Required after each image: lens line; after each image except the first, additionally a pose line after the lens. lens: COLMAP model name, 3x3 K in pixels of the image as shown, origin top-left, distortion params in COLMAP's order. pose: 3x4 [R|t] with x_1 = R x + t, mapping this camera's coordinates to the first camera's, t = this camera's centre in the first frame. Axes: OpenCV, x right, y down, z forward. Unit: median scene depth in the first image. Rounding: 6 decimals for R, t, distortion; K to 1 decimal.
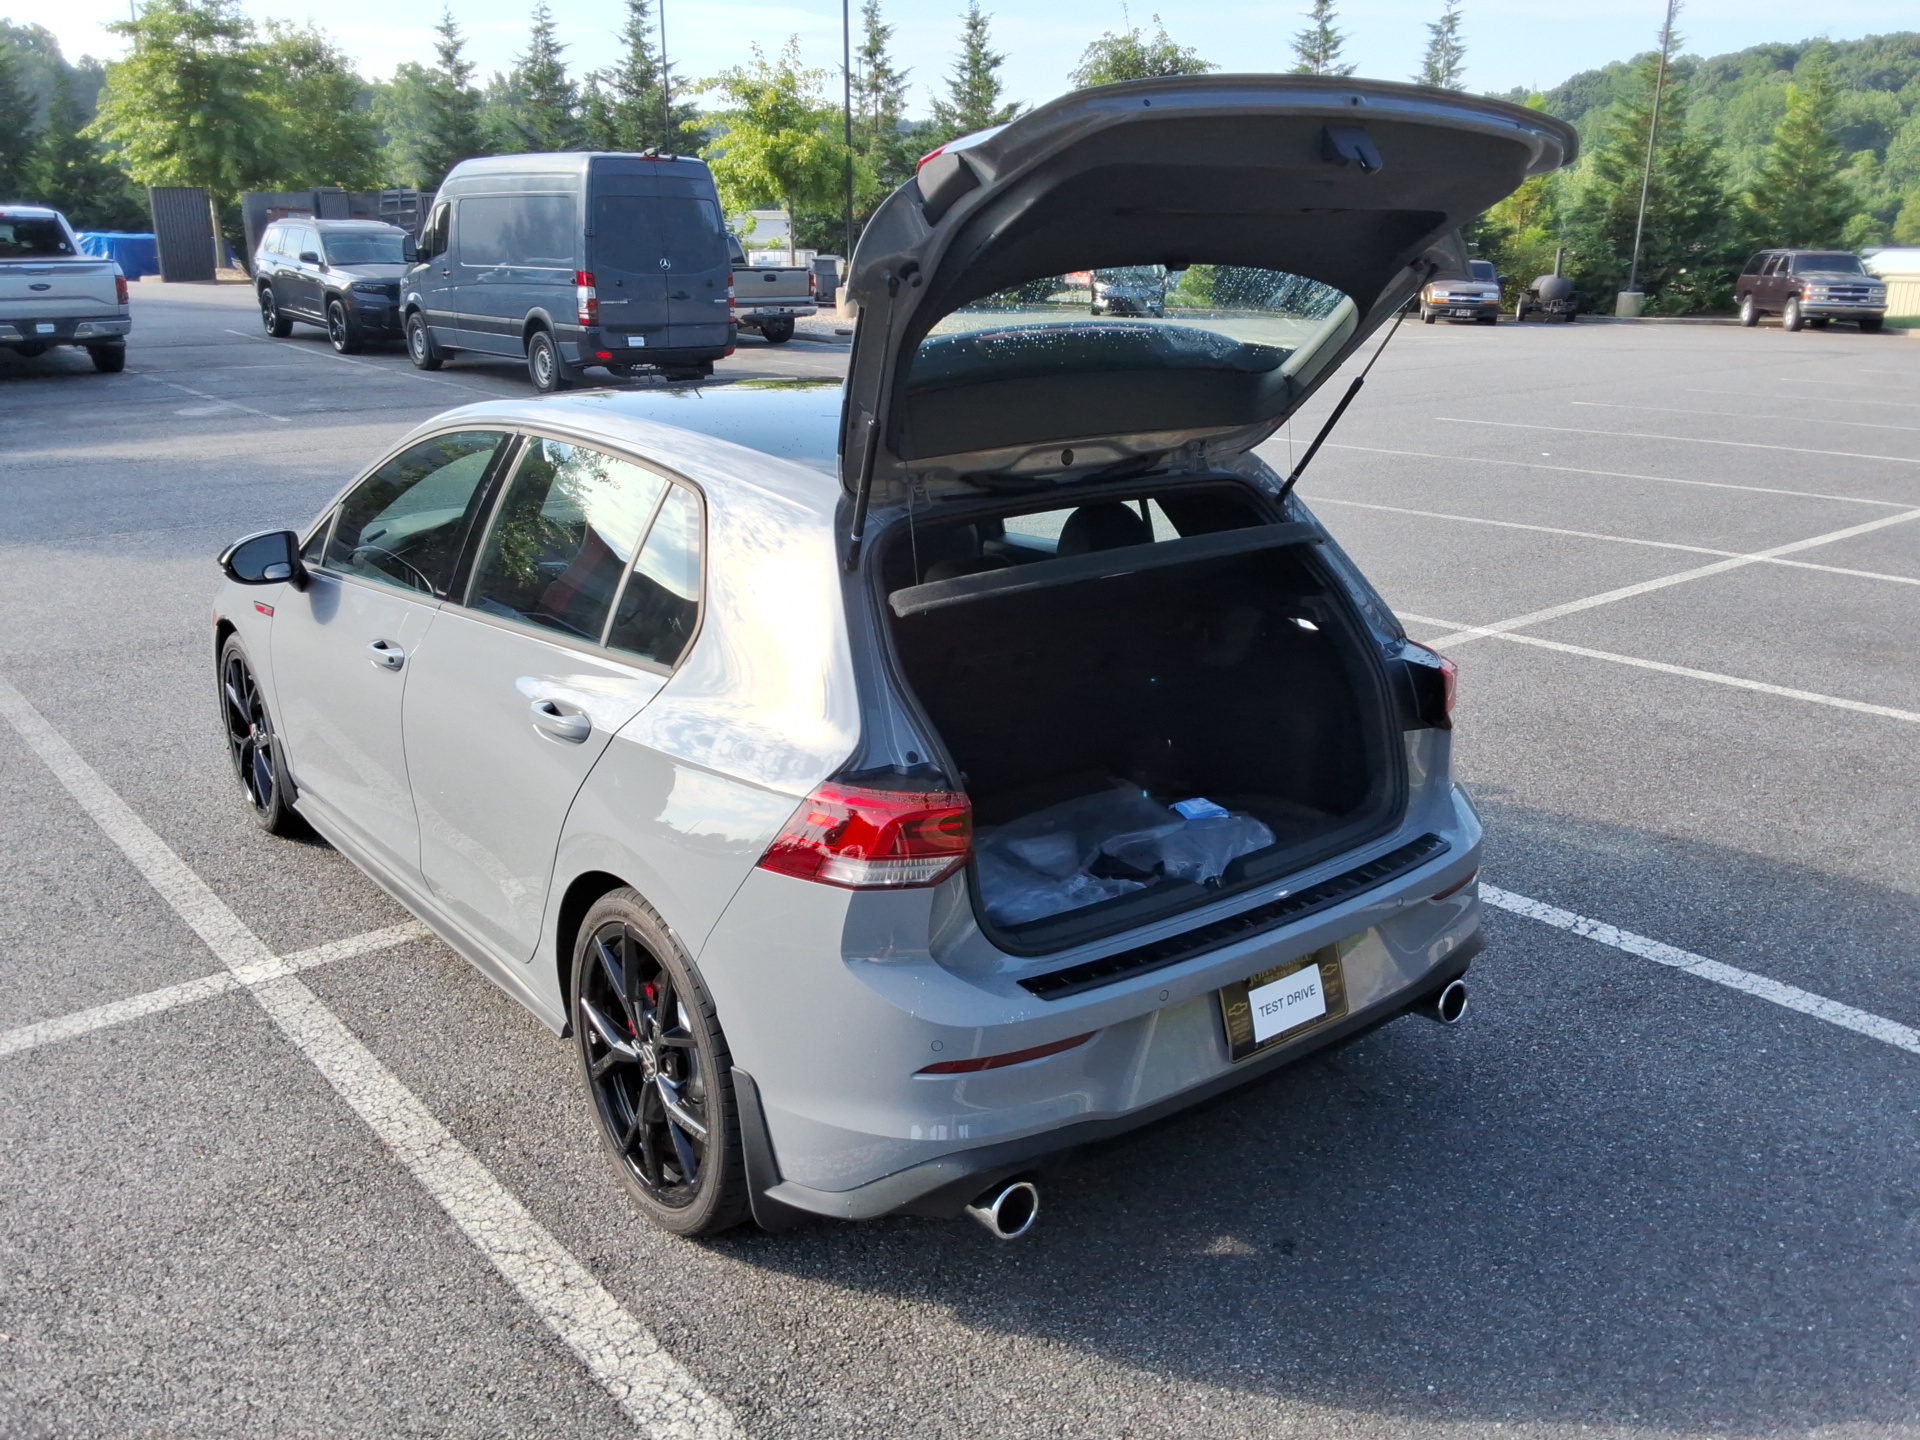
lens RADIAL K [[1550.8, 0, 973.8], [0, 1550.8, 692.2], [0, 0, 1]] dist [0.118741, -0.193298]
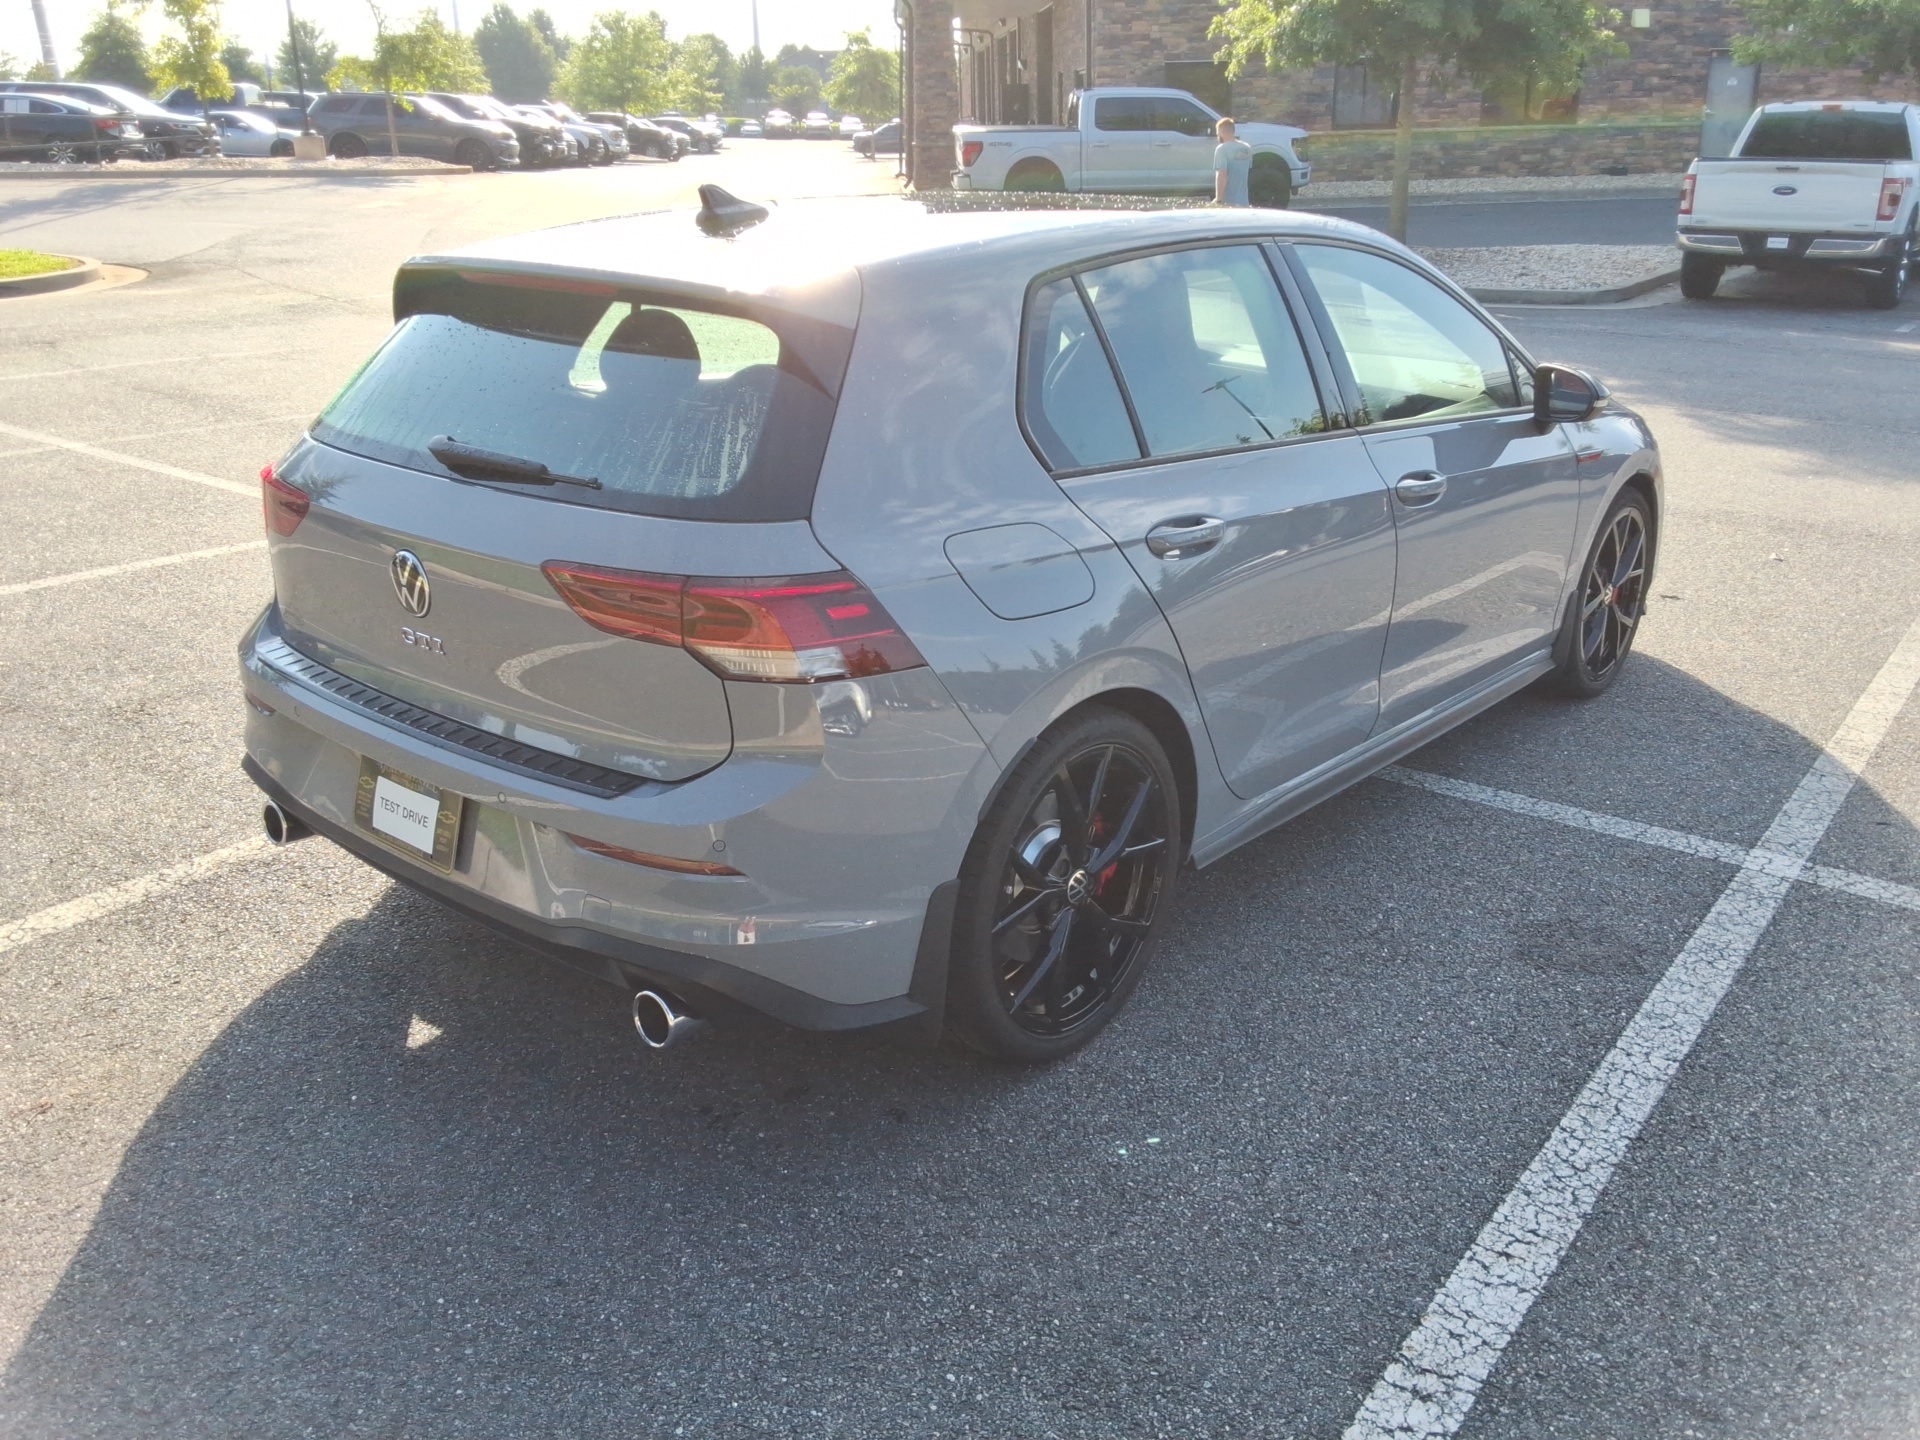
lens RADIAL K [[1550.8, 0, 973.8], [0, 1550.8, 692.2], [0, 0, 1]] dist [0.118741, -0.193298]
pose [[0.211036, 0.321496, -0.923095, 0.094943], [-0.276136, 0.925506, 0.259205, -0.017994], [0.937663, 0.200198, 0.284092, 0.086671]]
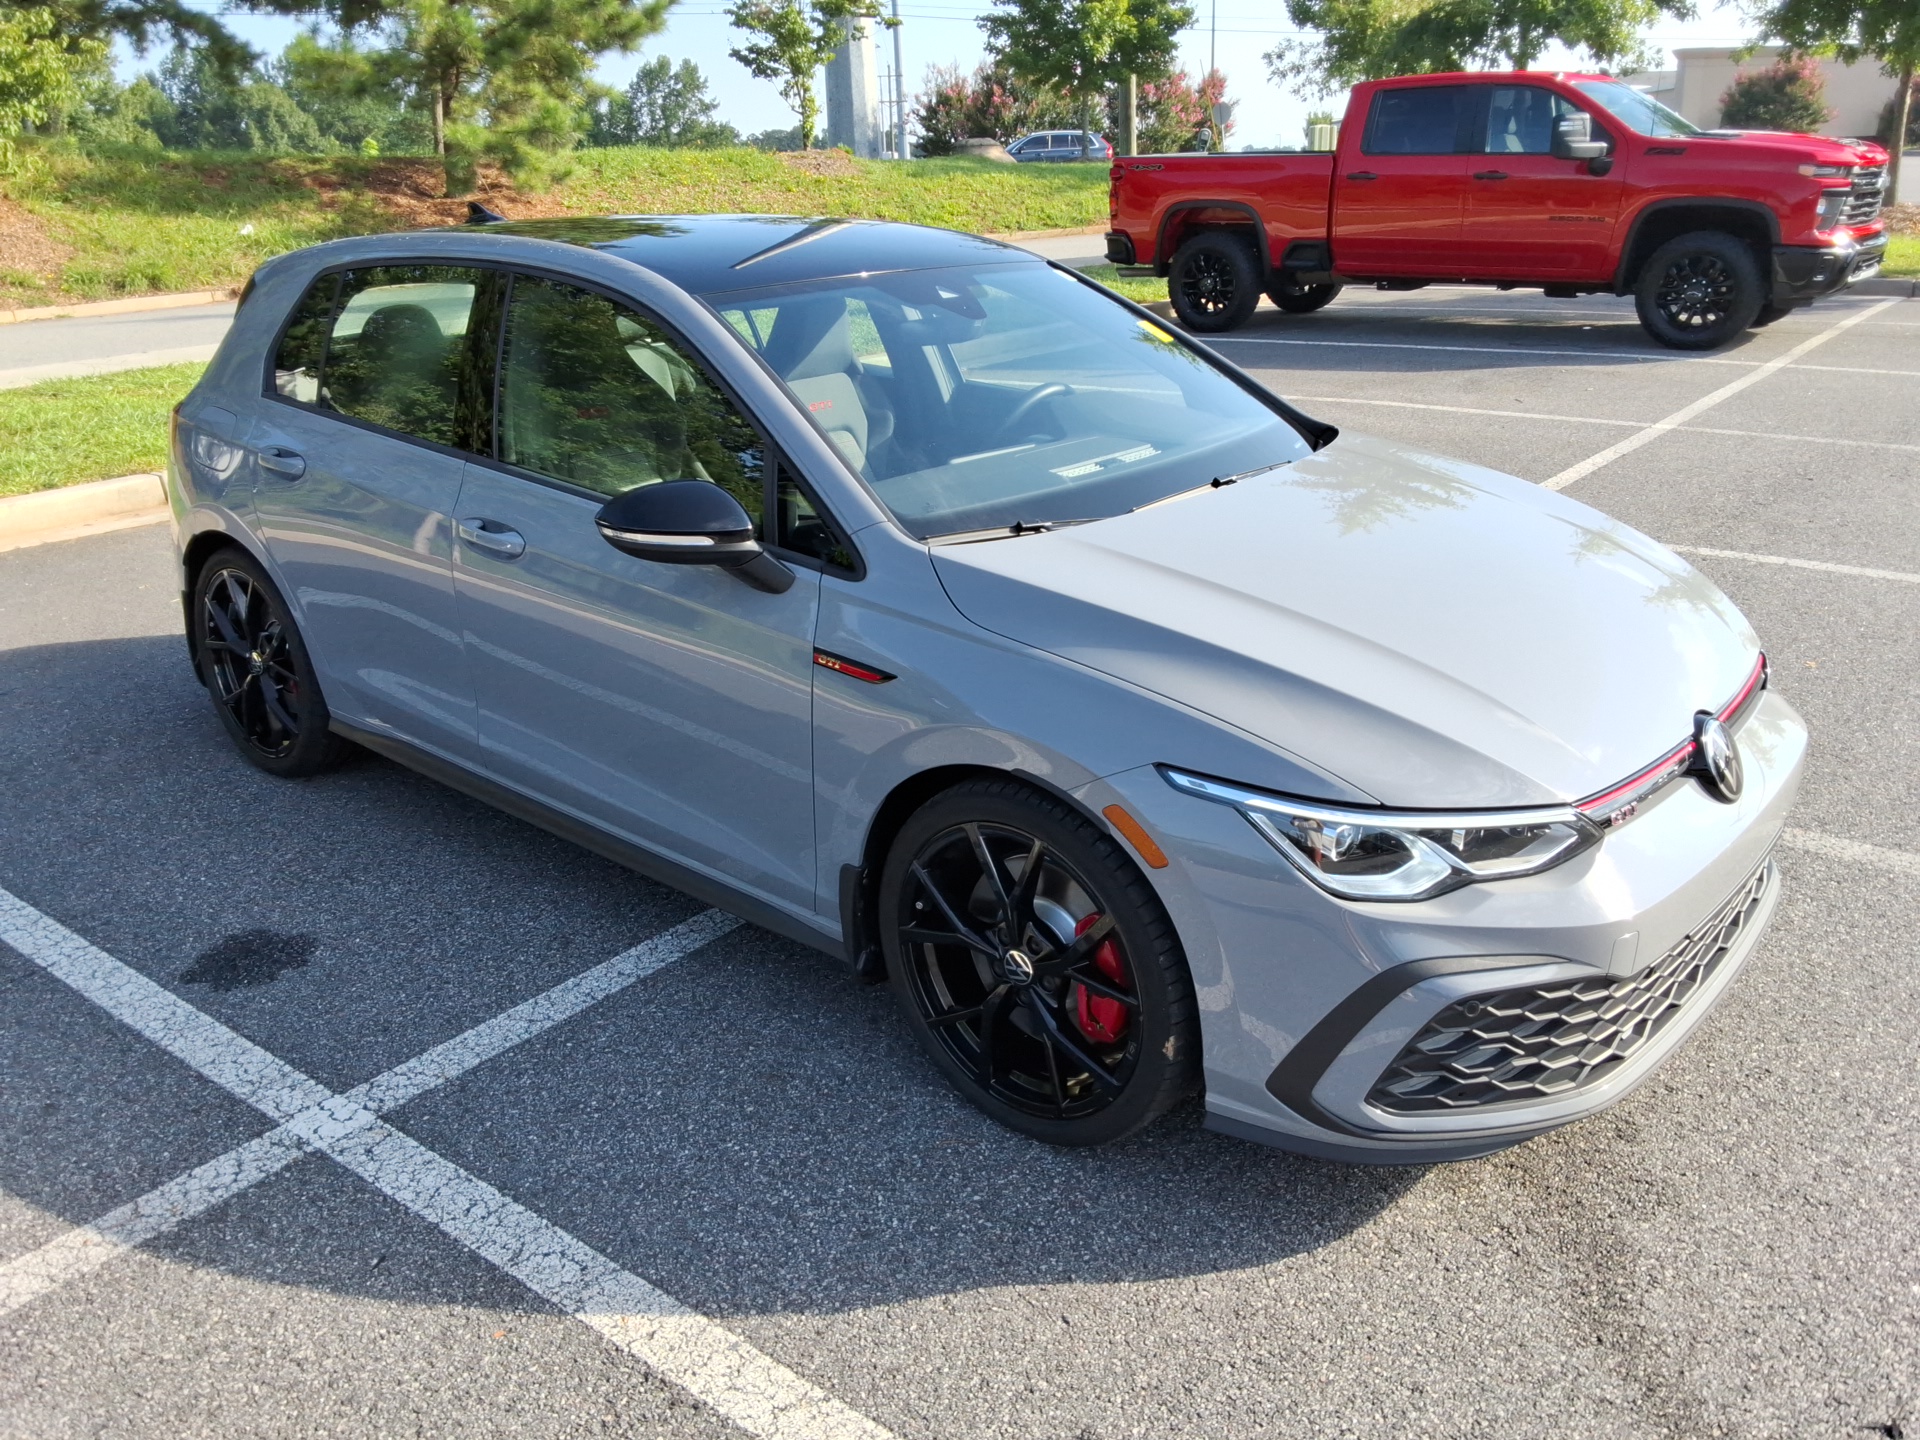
lens RADIAL K [[1550.8, 0, 973.8], [0, 1550.8, 692.2], [0, 0, 1]] dist [0.118741, -0.193298]
pose [[-0.980895, 0.087157, -0.173921, -0.011970], [-0.027265, 0.823609, 0.566503, -0.061340], [0.192618, 0.560422, -0.805497, 0.234105]]
